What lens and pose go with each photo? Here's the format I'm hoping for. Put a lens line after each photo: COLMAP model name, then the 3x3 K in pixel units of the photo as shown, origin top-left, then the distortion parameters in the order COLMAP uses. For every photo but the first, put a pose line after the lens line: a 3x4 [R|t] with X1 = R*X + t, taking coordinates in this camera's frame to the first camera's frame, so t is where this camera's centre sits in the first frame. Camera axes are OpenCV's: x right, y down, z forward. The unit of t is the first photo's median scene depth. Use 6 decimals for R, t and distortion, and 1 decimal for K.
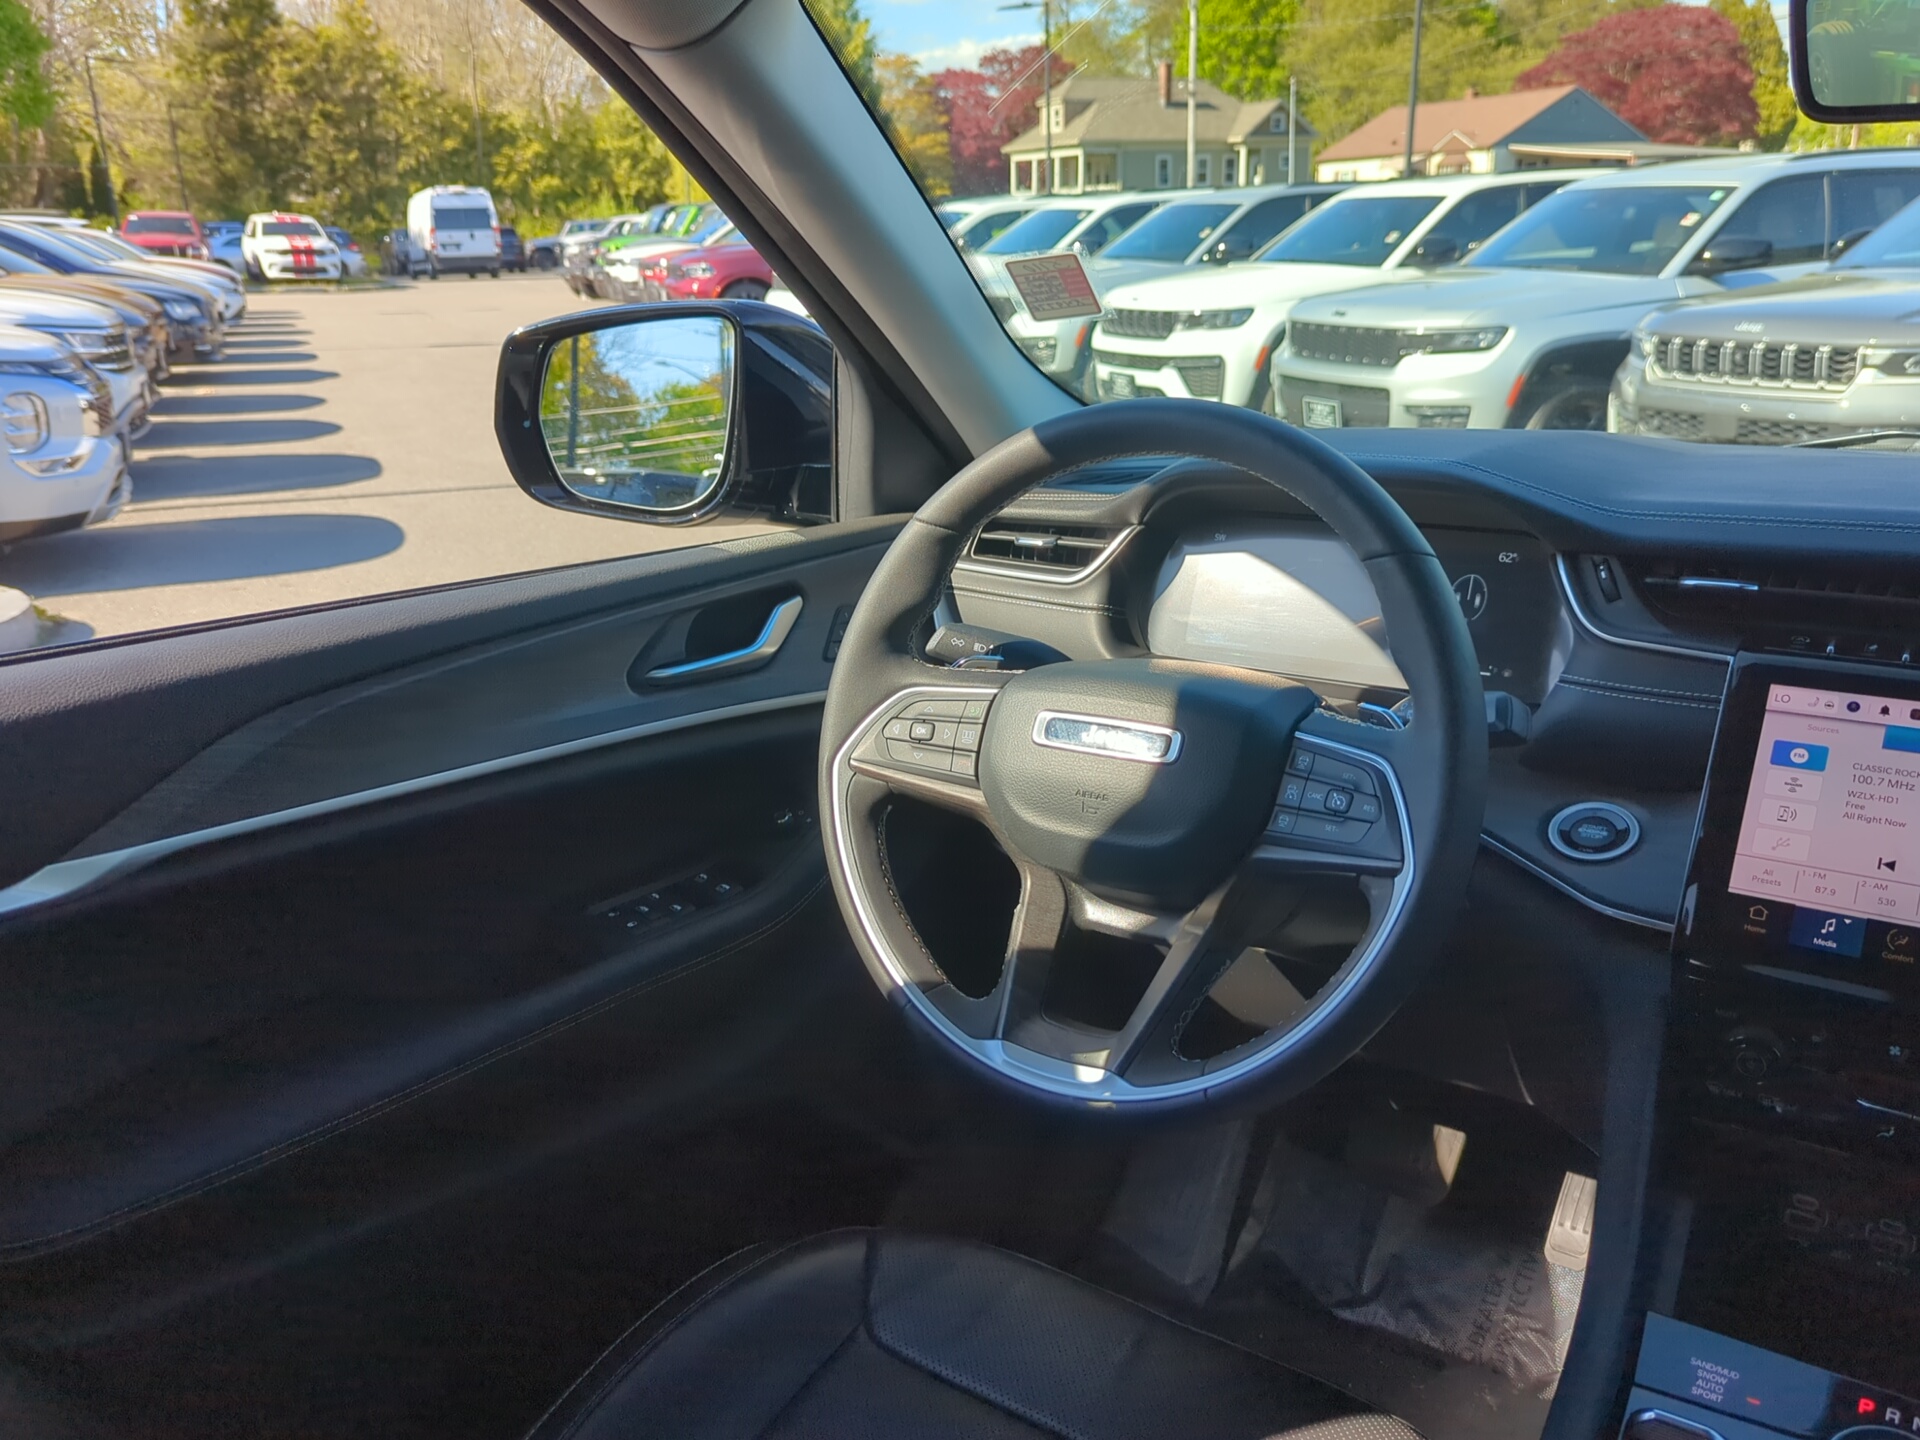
lens RADIAL K [[1558.6, 0, 974.9], [0, 1558.6, 692.9], [0, 0, 1]] dist [0.040938, -0.035357]
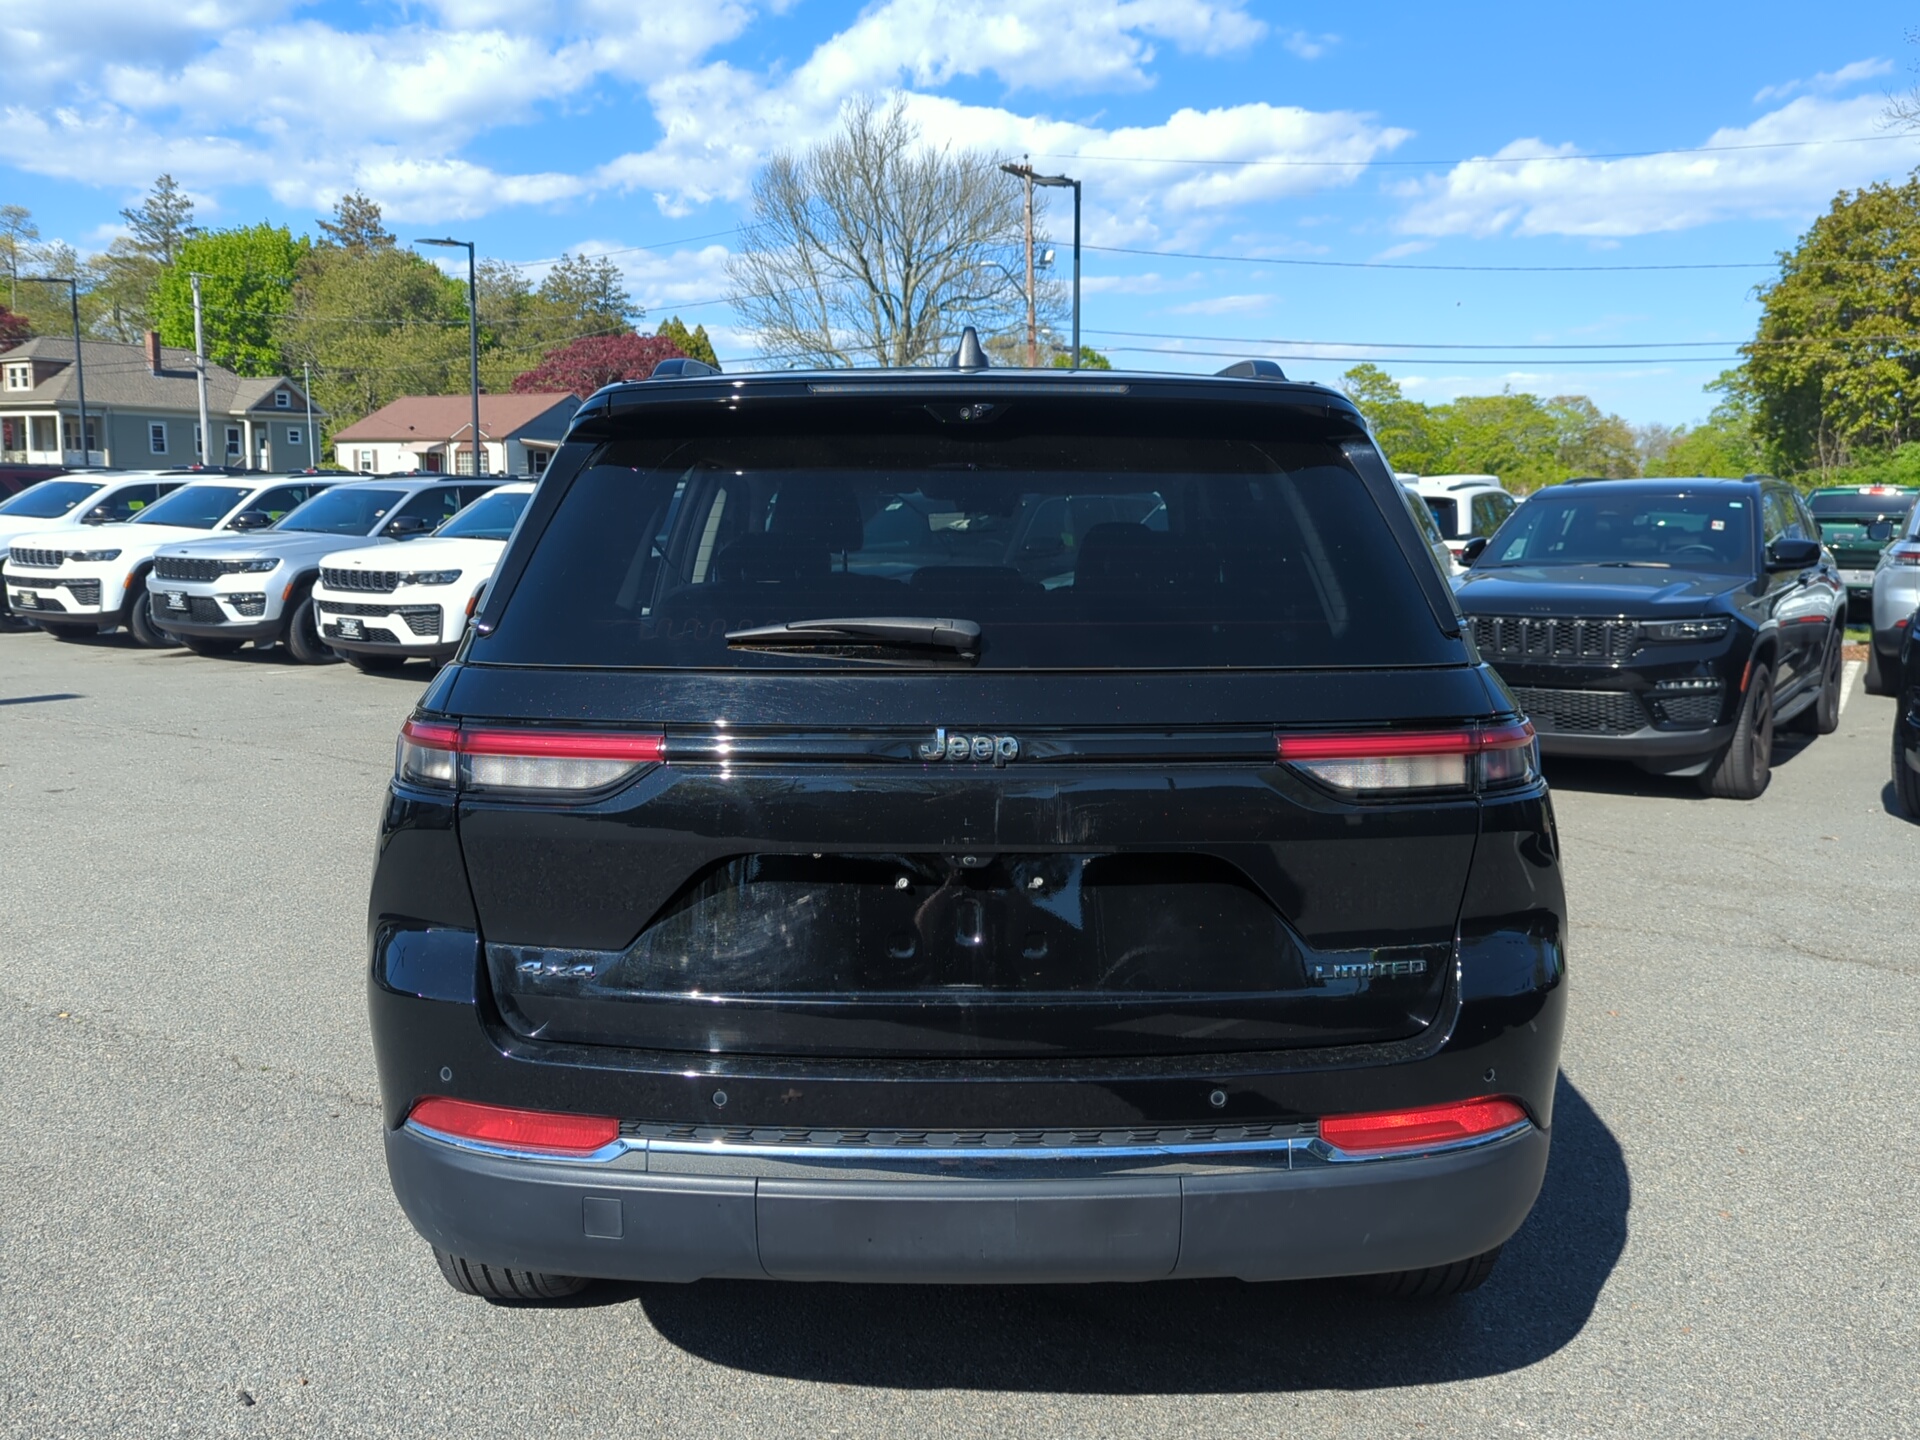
lens RADIAL K [[1543.5, 0, 975.3], [0, 1543.5, 695.0], [0, 0, 1]] dist [0.065458, -0.069294]
pose [[0.818425, -0.038481, 0.573323, -2.546932], [0.133104, 0.983314, -0.124008, 0.958901], [-0.558984, 0.177802, 0.809891, -3.558748]]
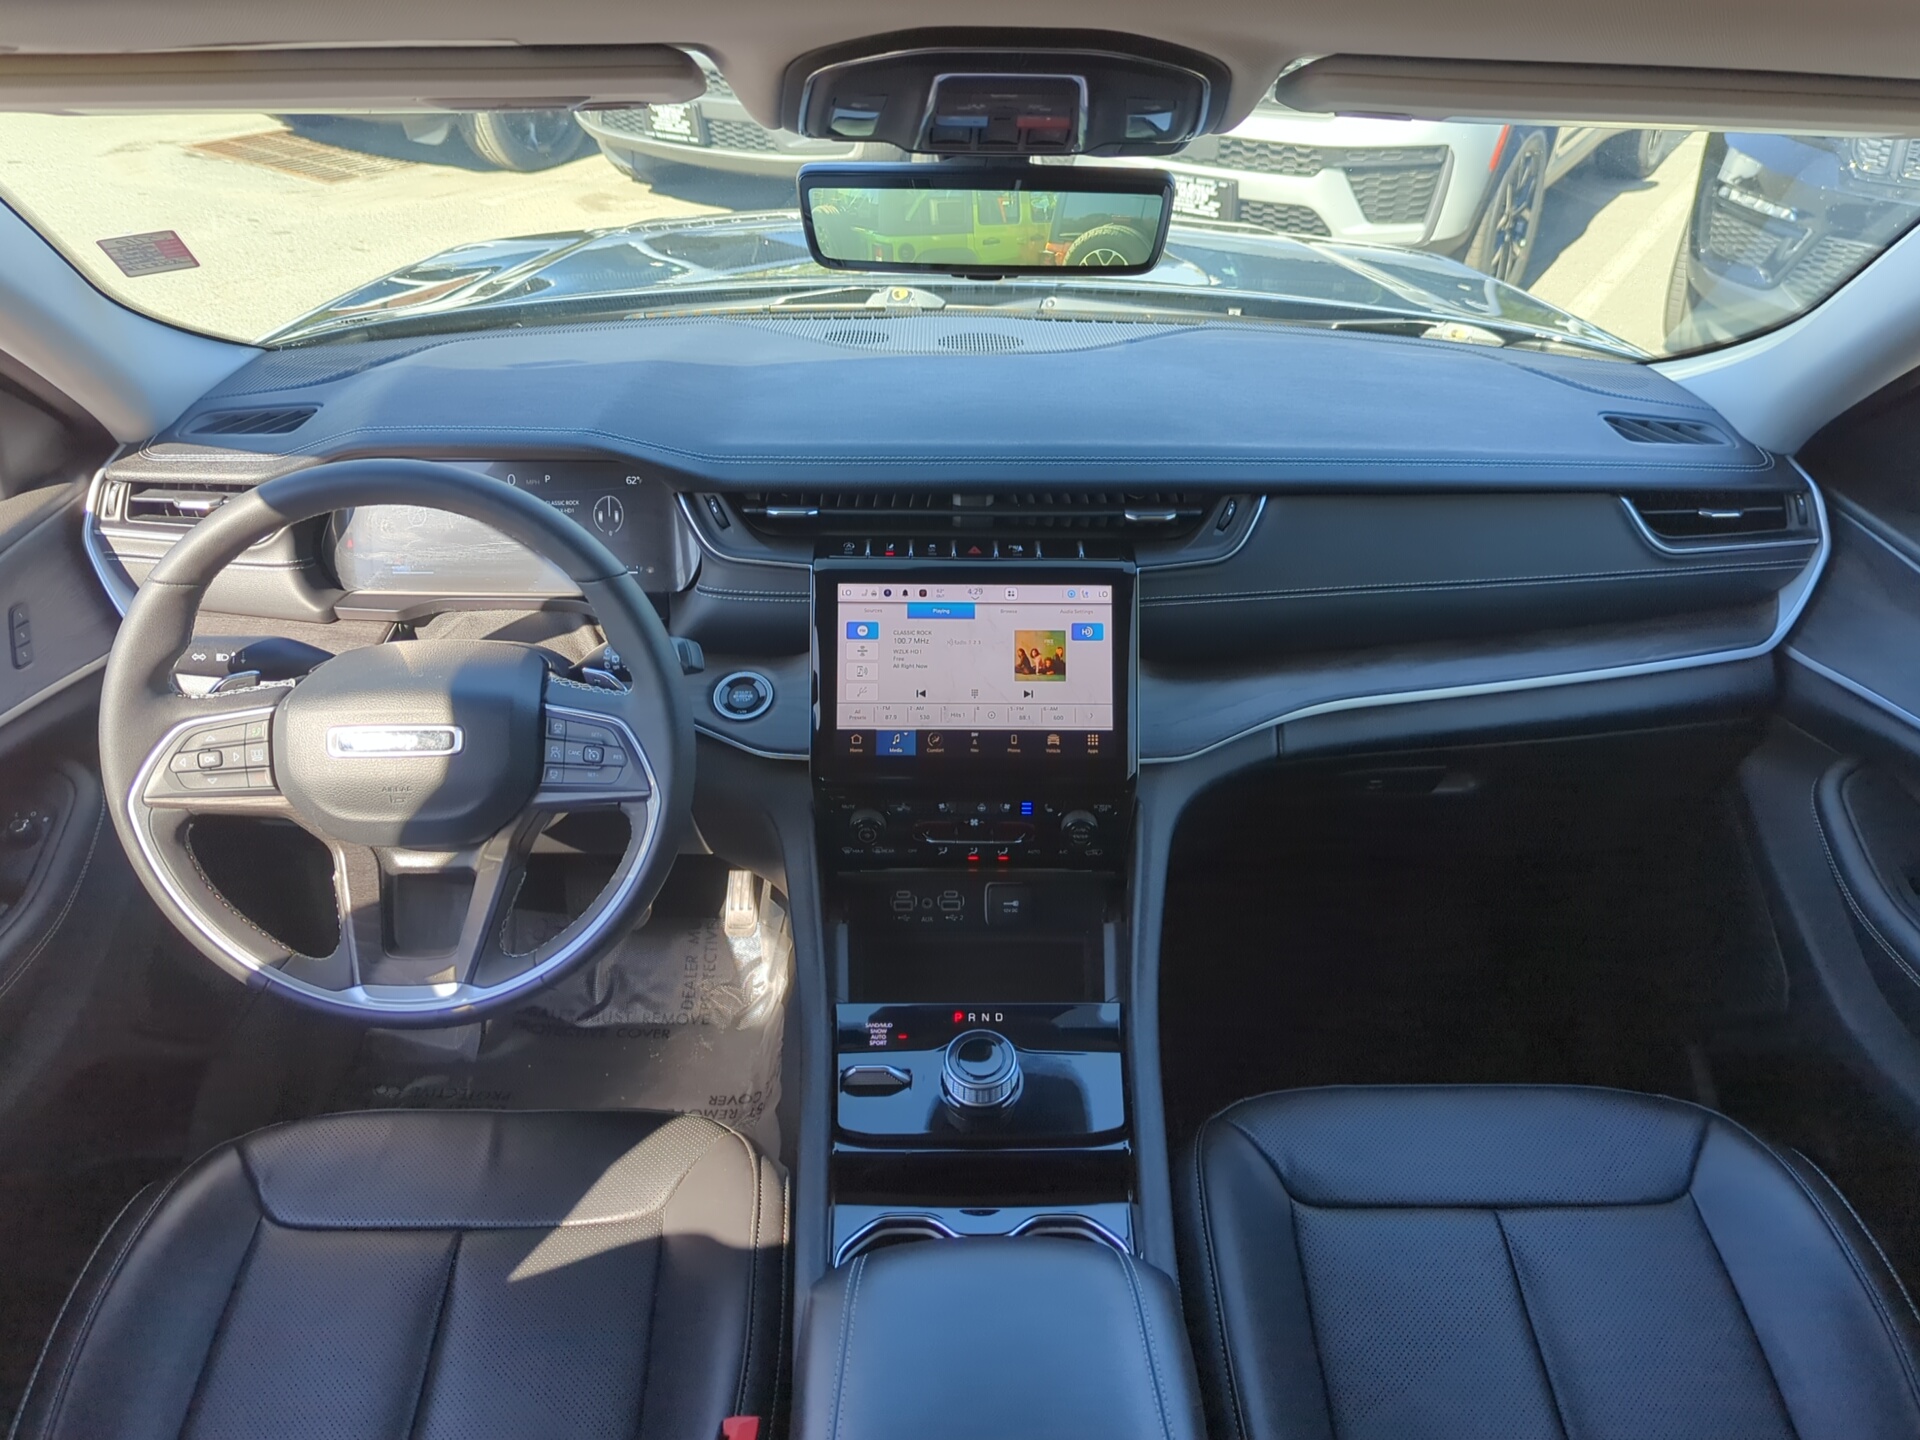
lens RADIAL K [[1566.7, 0, 989.7], [0, 1566.7, 677.8], [0, 0, 1]] dist [0.072927, -0.084141]
pose [[0.803842, -0.254481, 0.537659, -0.188675], [0.121630, 0.955088, 0.270209, -0.284042], [-0.582275, -0.151810, 0.798692, -0.270180]]
